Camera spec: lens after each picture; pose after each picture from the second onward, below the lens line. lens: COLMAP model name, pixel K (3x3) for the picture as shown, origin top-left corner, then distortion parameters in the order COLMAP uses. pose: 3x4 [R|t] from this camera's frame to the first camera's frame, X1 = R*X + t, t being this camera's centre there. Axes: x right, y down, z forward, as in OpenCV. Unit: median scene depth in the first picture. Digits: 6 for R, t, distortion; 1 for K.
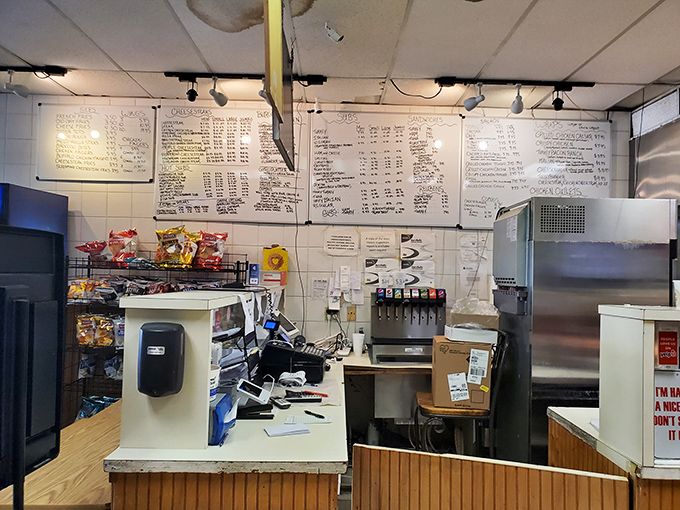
lens RADIAL K [[552.3, 0, 335.2], [0, 552.3, 258.0], [0, 0, 1]] dist [-0.013794, 0.040298]
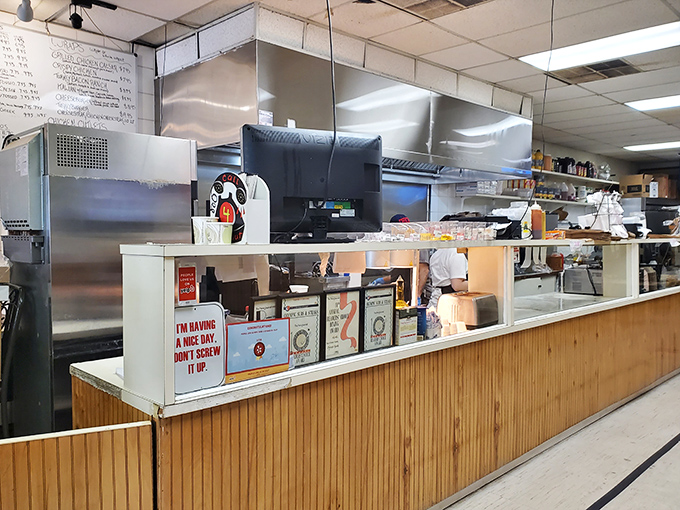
lens RADIAL K [[552.3, 0, 326.9], [0, 552.3, 268.9], [0, 0, 1]] dist [-0.013794, 0.040298]
pose [[0.723109, -0.057405, 0.688344, 0.076076], [-0.004291, 0.996148, 0.087582, 0.035529], [-0.690721, -0.066285, 0.720077, 0.084569]]
